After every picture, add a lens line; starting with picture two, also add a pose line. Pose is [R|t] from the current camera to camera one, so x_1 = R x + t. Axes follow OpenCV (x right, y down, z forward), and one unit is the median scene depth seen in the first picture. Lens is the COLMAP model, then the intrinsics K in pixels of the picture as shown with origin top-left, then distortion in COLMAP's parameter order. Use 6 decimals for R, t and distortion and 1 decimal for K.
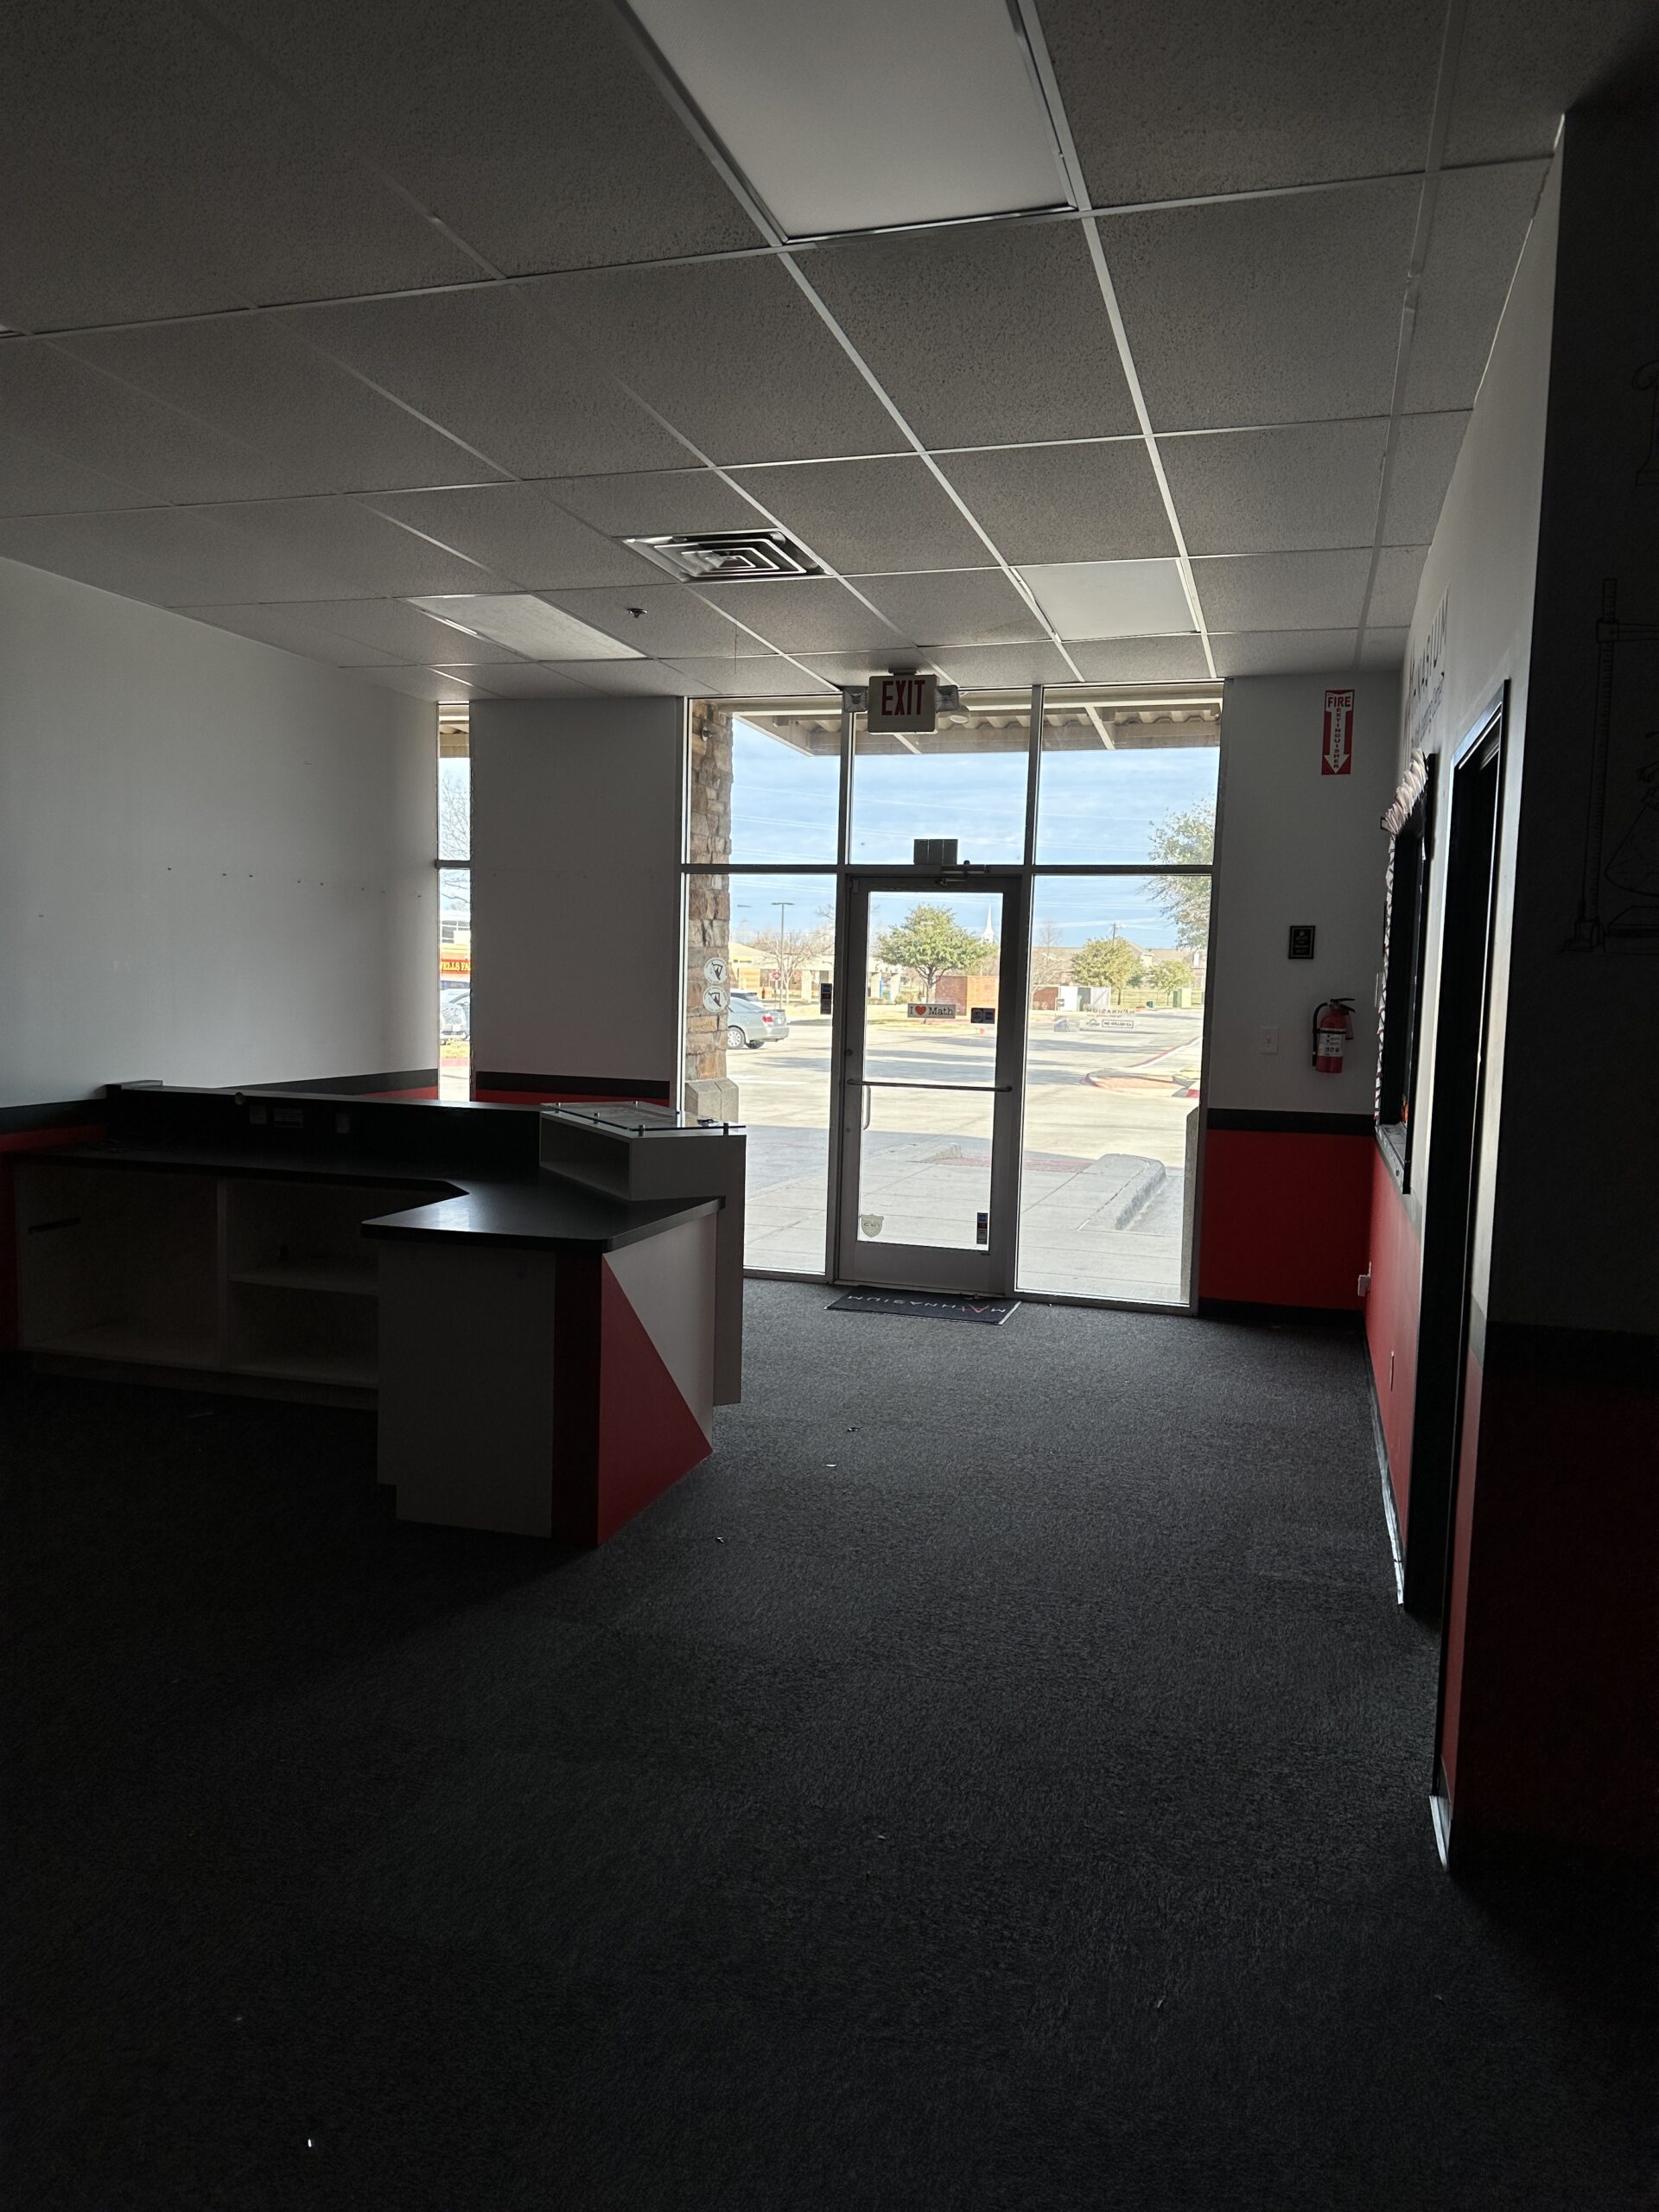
lens RADIAL K [[1529.5, 0, 811.8], [0, 1529.5, 1121.4], [0, 0, 1]] dist [0.126857, -0.225313]
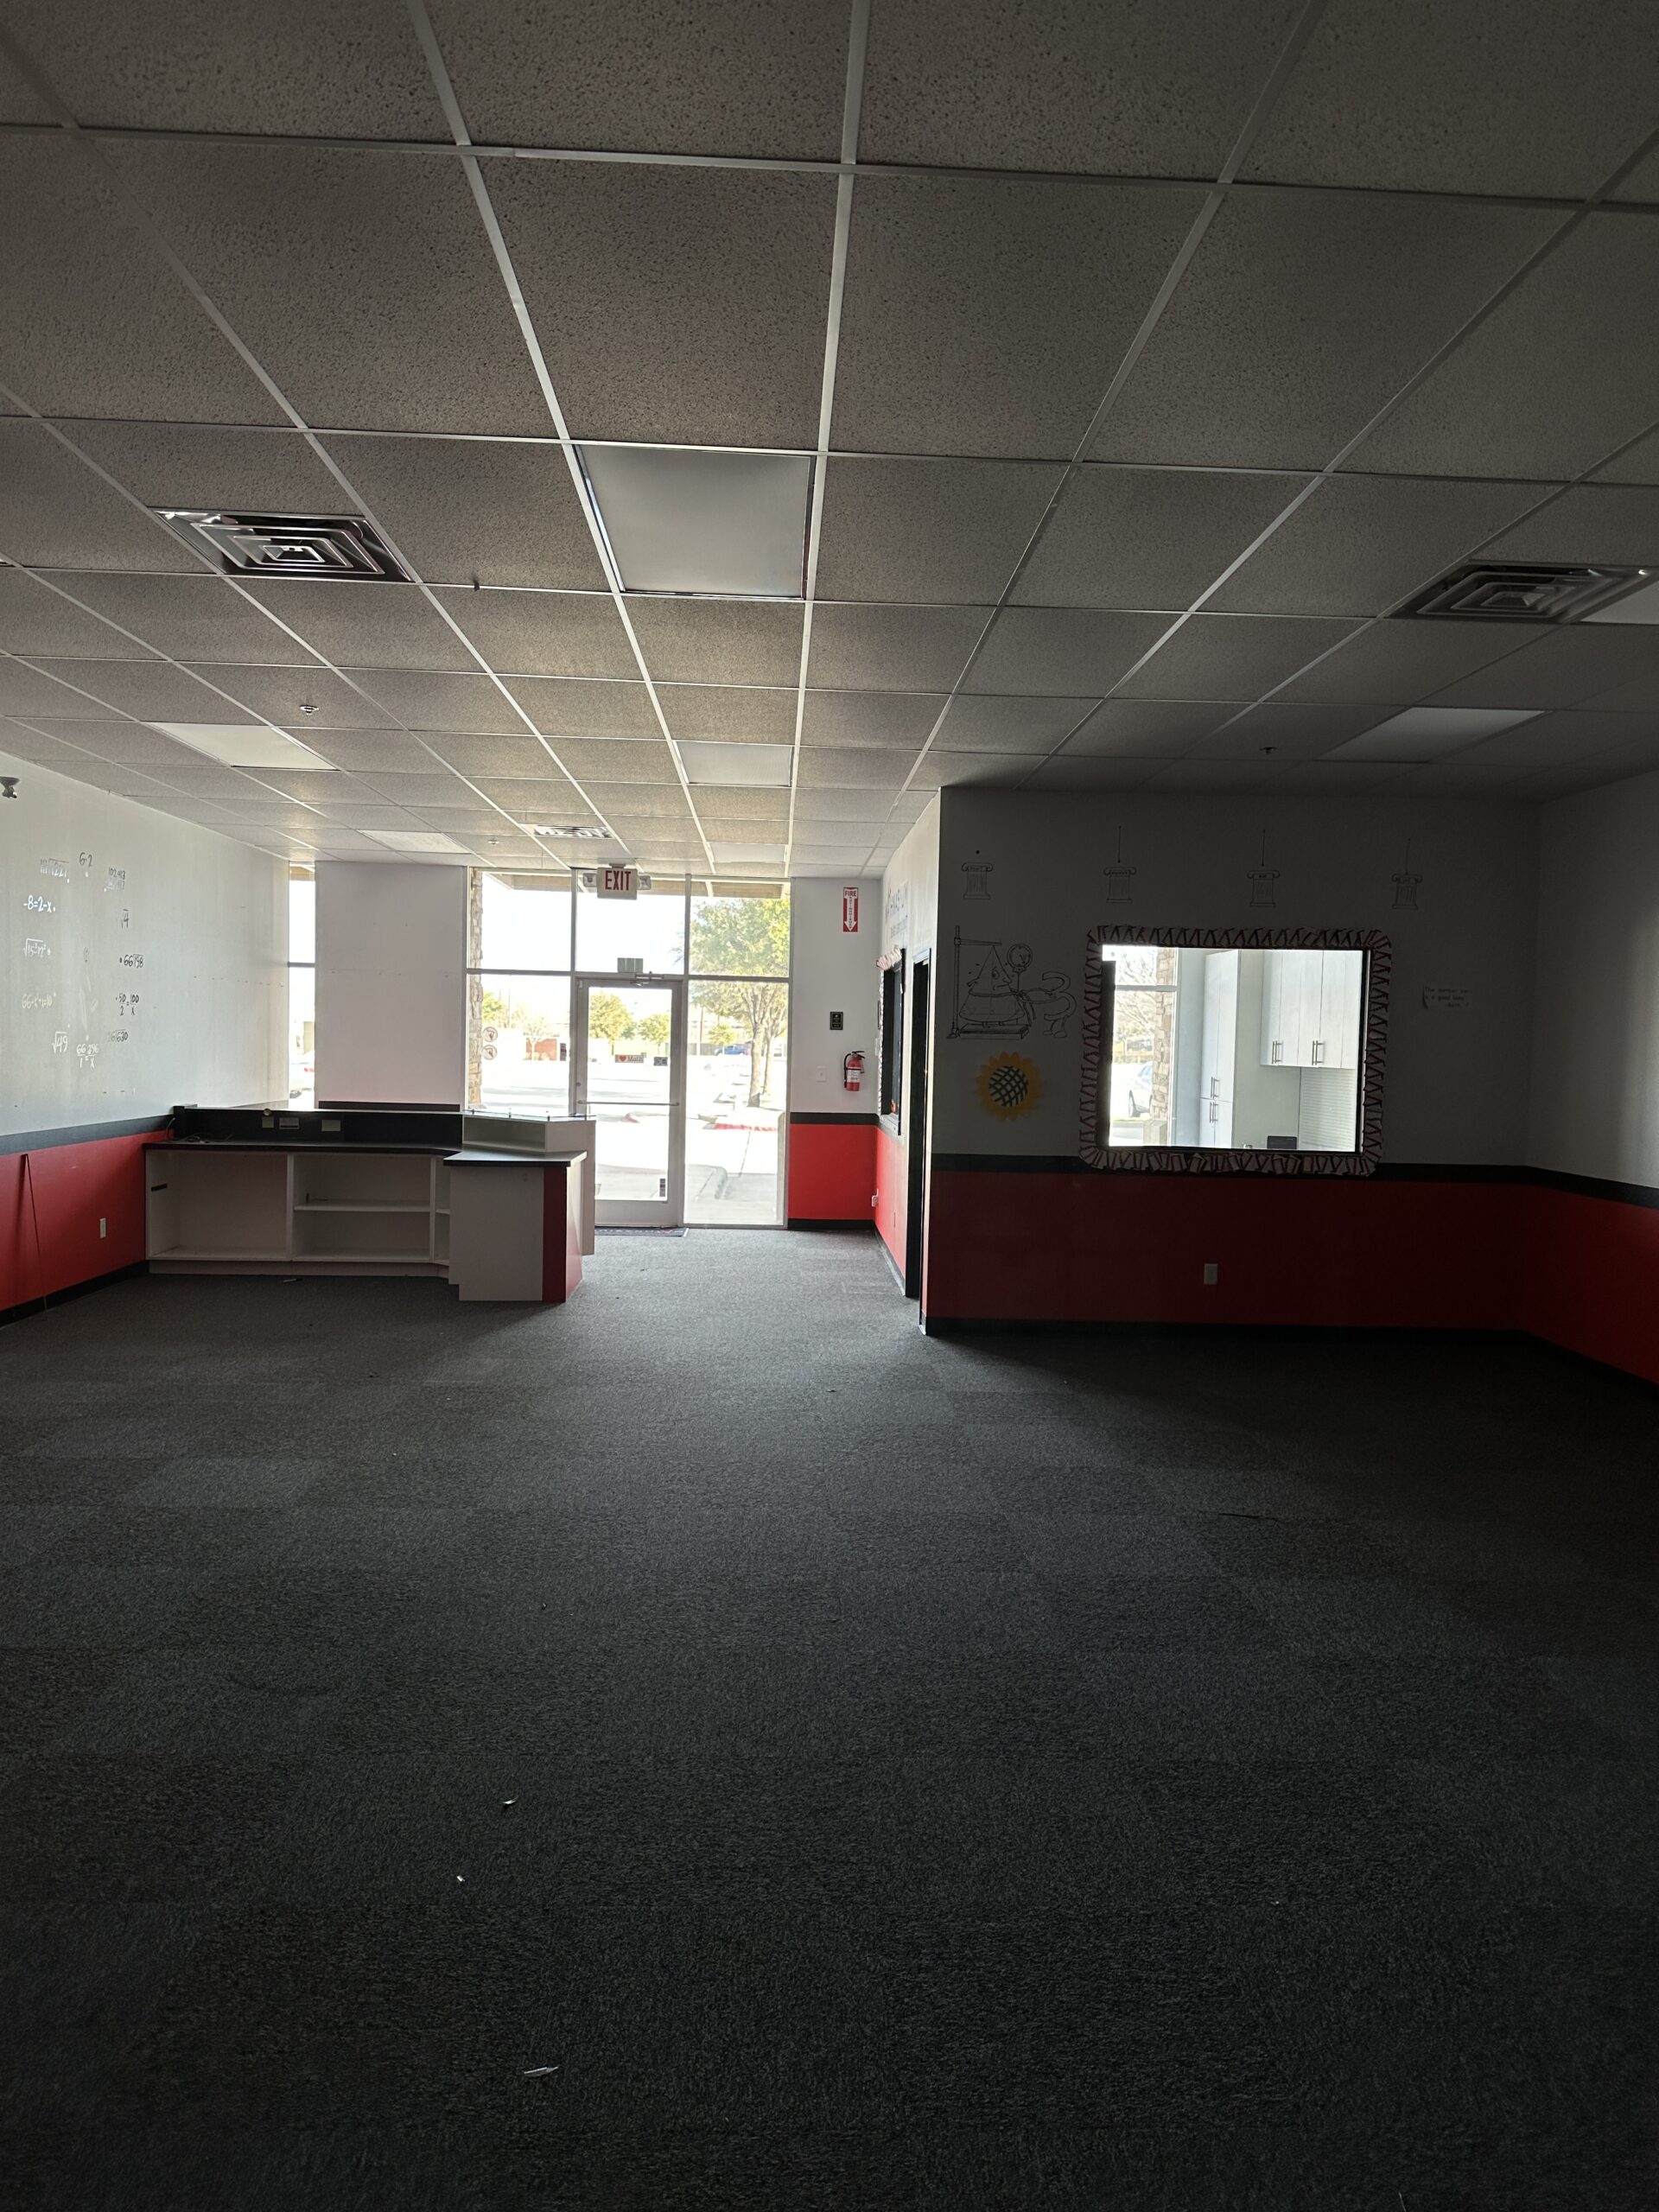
lens RADIAL K [[1545.7, 0, 829.5], [0, 1545.7, 1106.0], [0, 0, 1]] dist [0.000818, -0.000063]
pose [[0.941494, -0.016273, 0.336637, -0.293247], [0.030814, 0.998806, -0.037898, 0.051773], [-0.335619, 0.046053, 0.940872, -0.680059]]
